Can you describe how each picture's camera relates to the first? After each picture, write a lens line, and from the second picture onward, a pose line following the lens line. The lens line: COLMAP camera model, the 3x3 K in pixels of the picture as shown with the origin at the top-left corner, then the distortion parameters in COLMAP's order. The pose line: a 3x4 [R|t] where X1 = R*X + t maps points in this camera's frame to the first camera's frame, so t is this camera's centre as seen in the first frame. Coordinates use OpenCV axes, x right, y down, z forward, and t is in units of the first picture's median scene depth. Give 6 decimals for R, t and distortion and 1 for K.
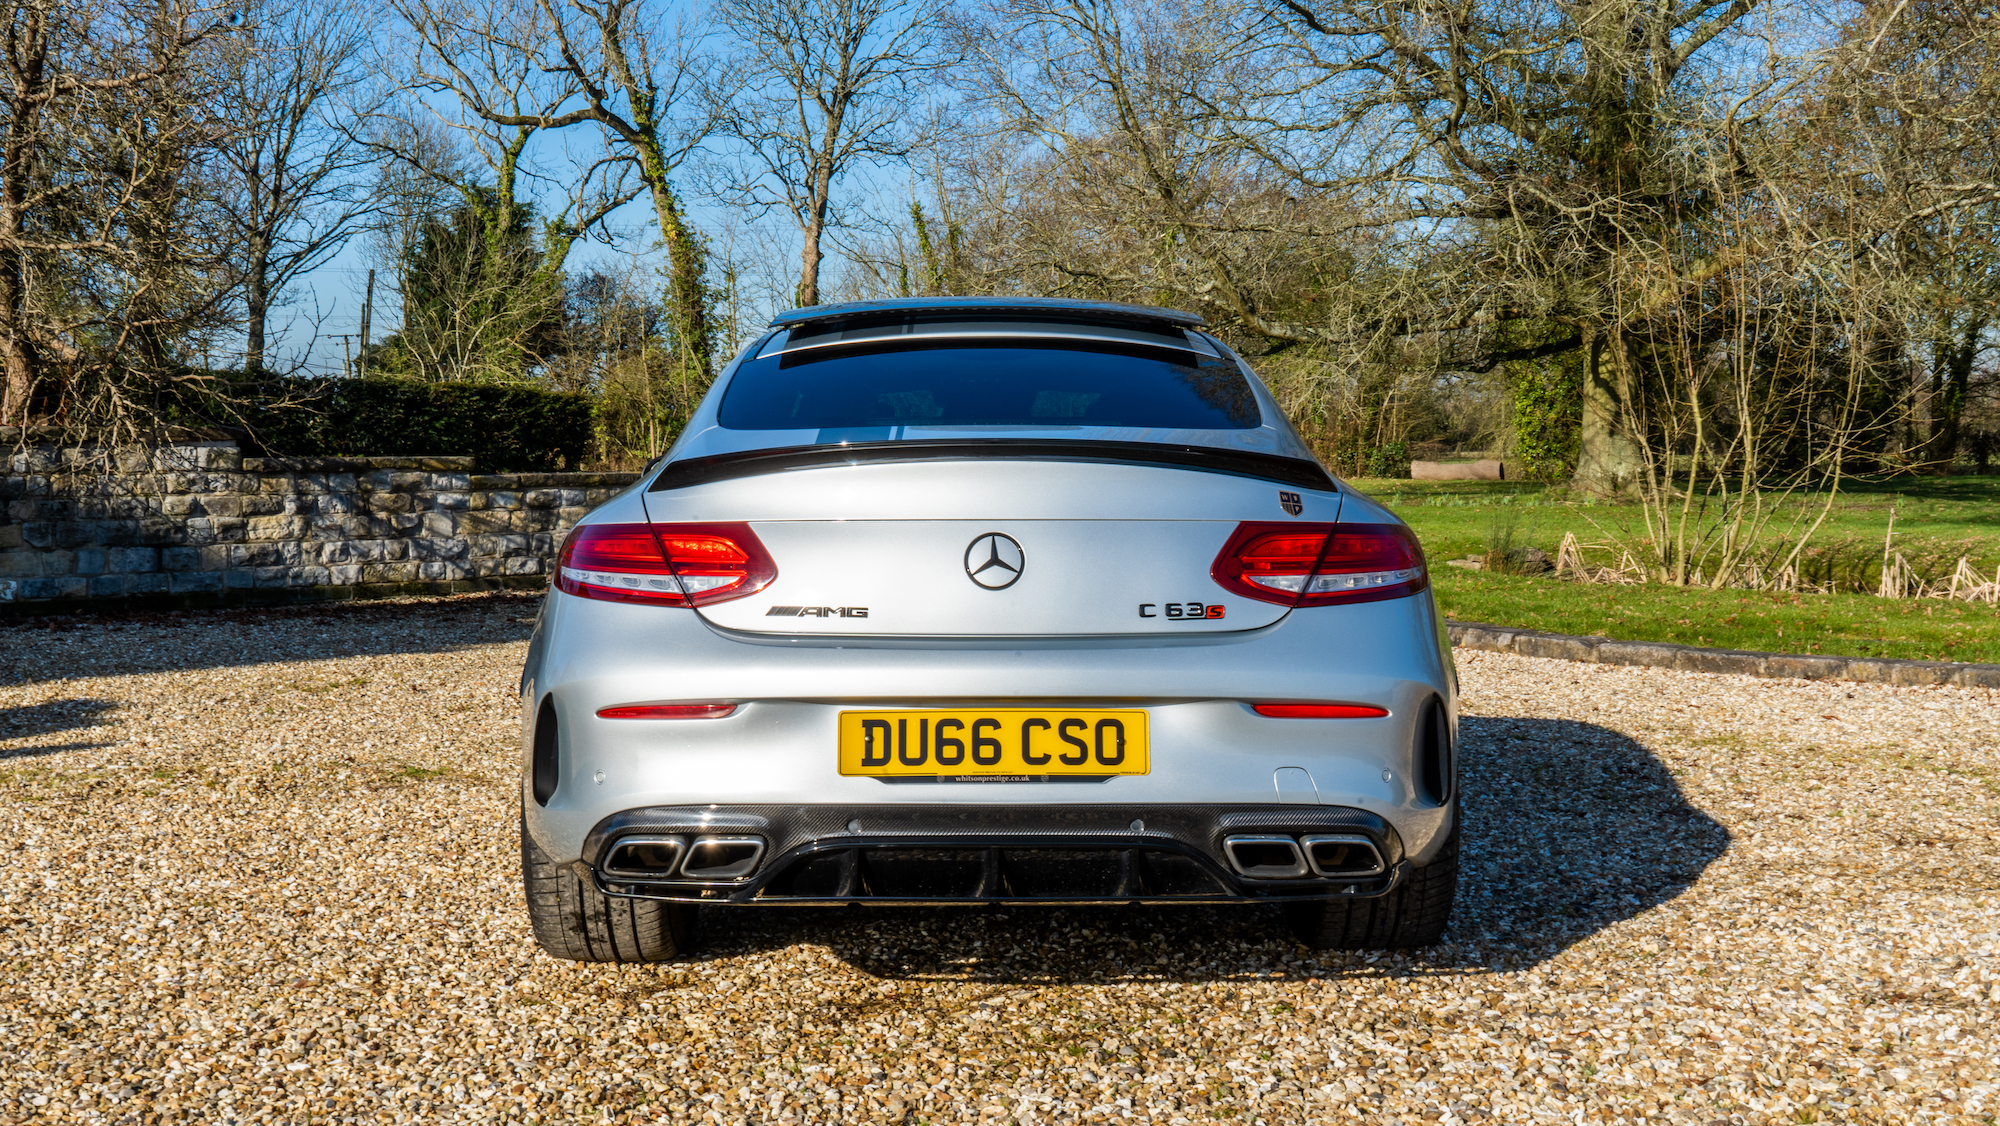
lens RADIAL K [[2214.1, 0, 1006.2], [0, 2214.1, 558.0], [0, 0, 1]] dist [0.033030, 0.000000]
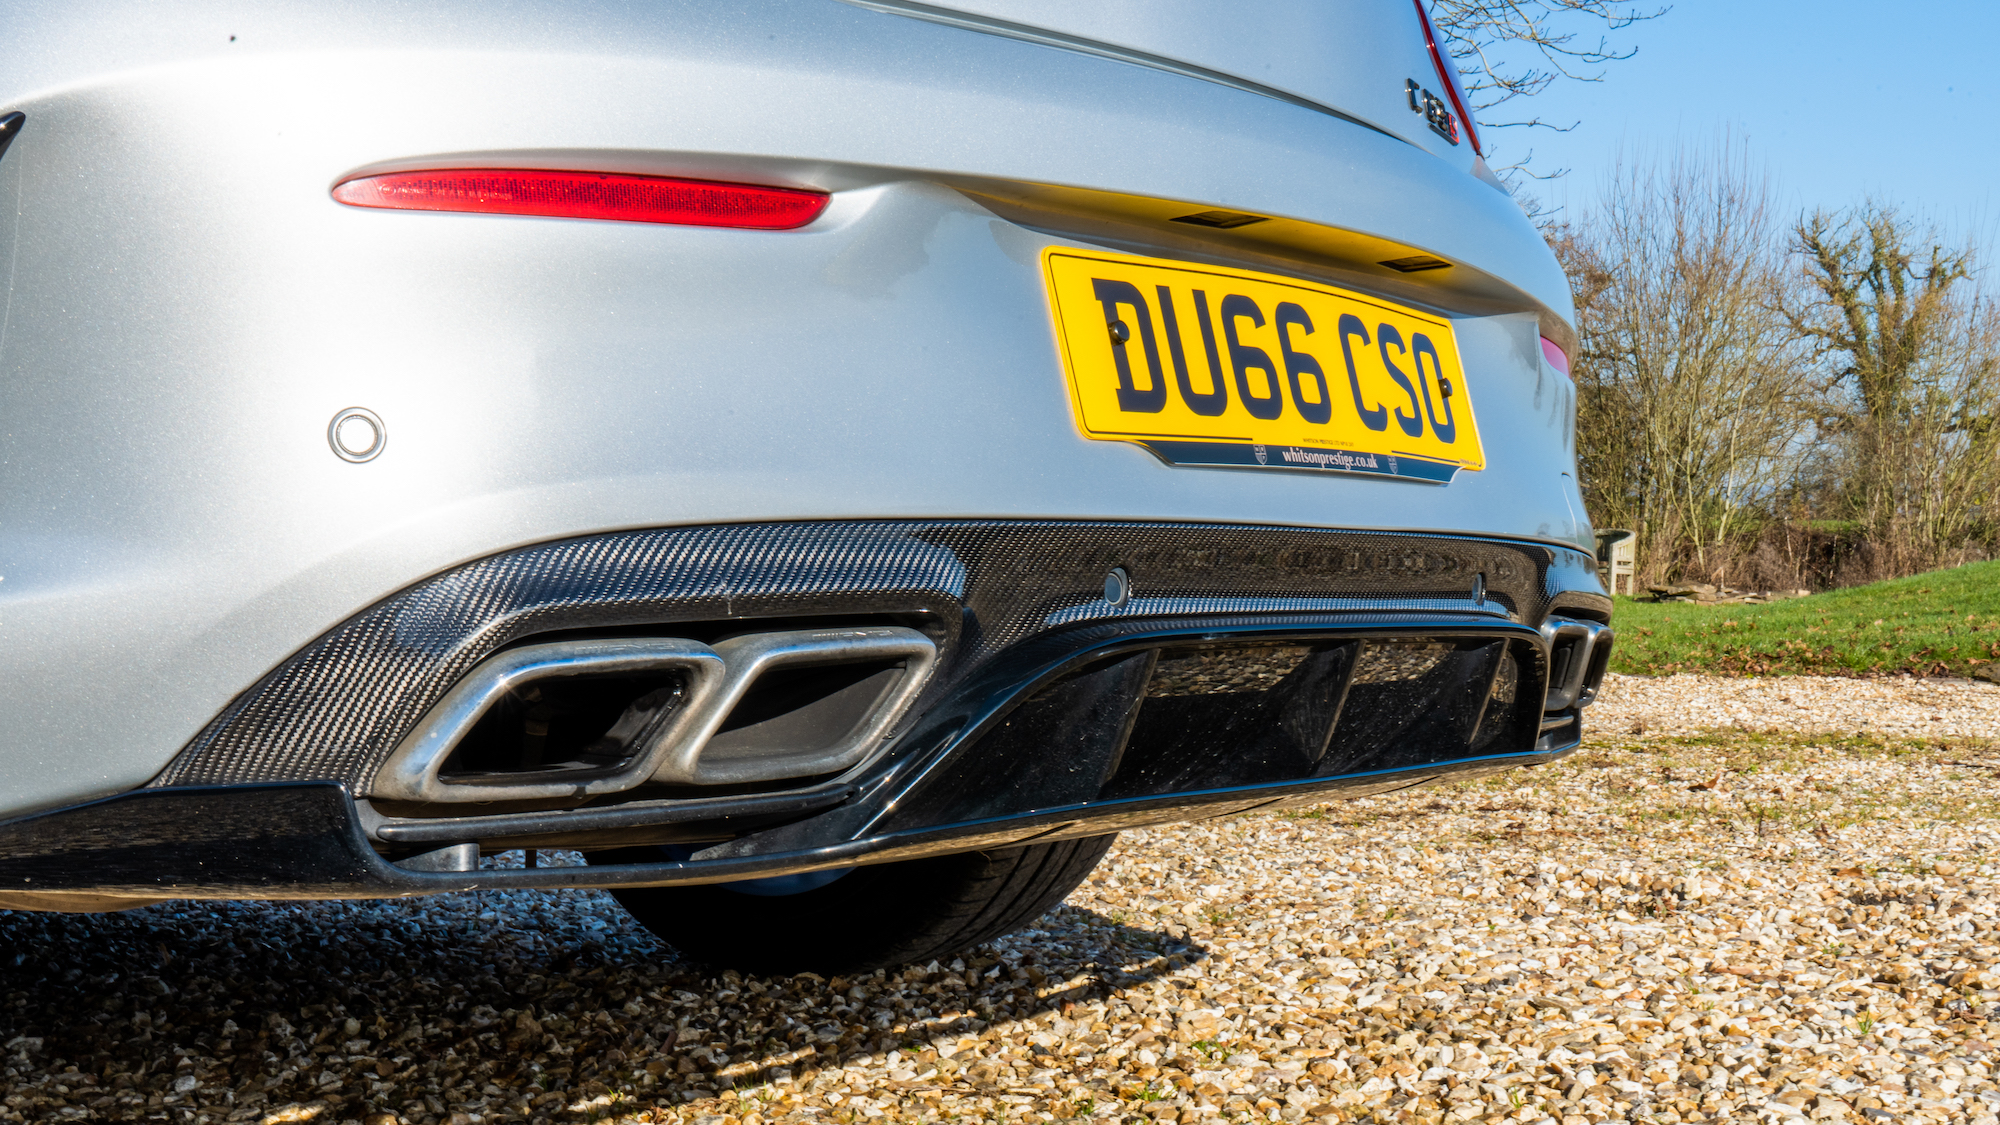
lens RADIAL K [[2680.6, 0, 999.7], [0, 2680.6, 562.2], [0, 0, 1]] dist [-0.017070, 0.000000]
pose [[0.575028, 0.010789, 0.818063, -0.402299], [0.024639, 0.999231, -0.030497, 0.127333], [-0.817763, 0.037693, 0.574320, 0.773356]]
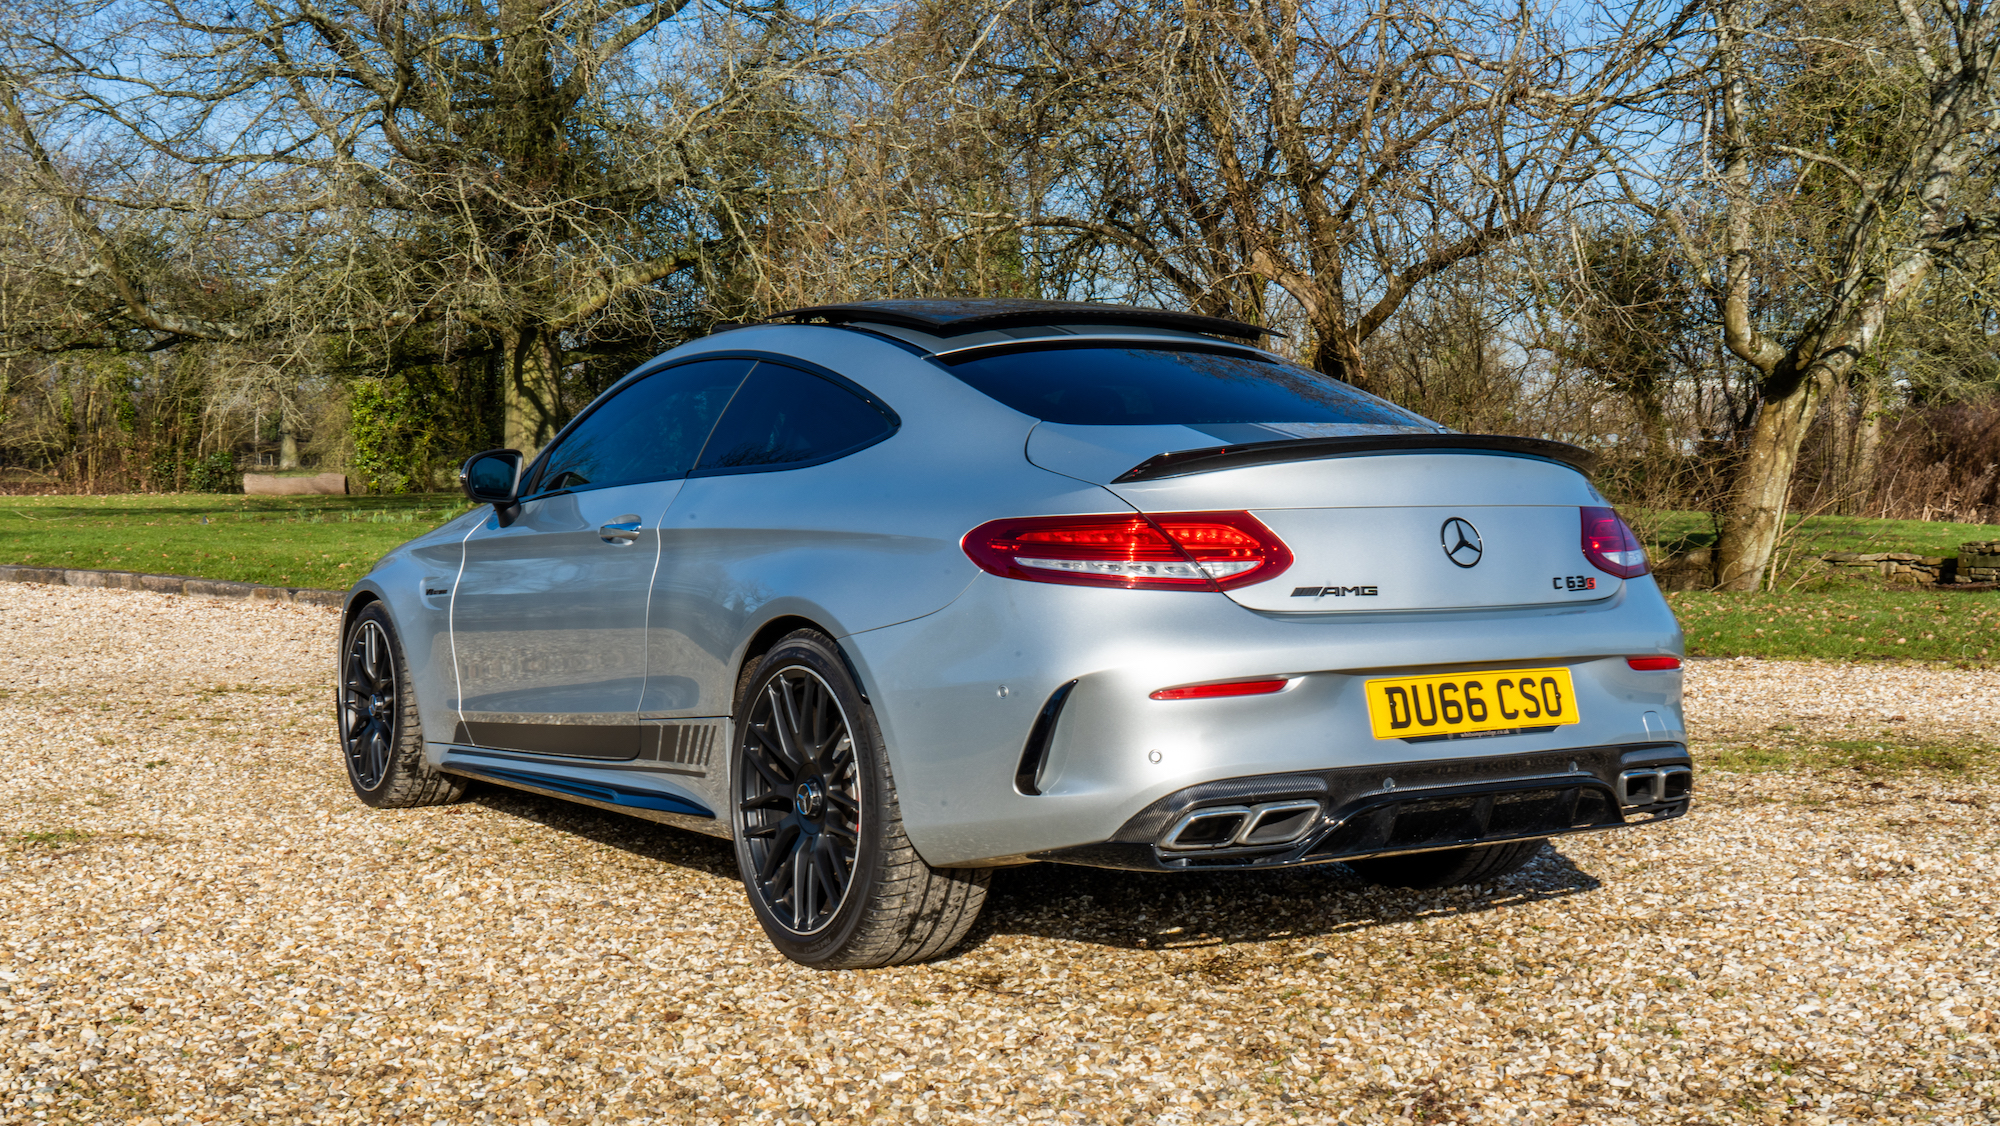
lens RADIAL K [[2430.4, 0, 994.6], [0, 2430.4, 557.0], [0, 0, 1]] dist [0.057440, 0.000000]
pose [[0.844667, -0.018578, 0.534969, -0.870019], [0.024440, 0.999694, -0.003872, 0.007855], [-0.534733, 0.016345, 0.844863, 0.077112]]
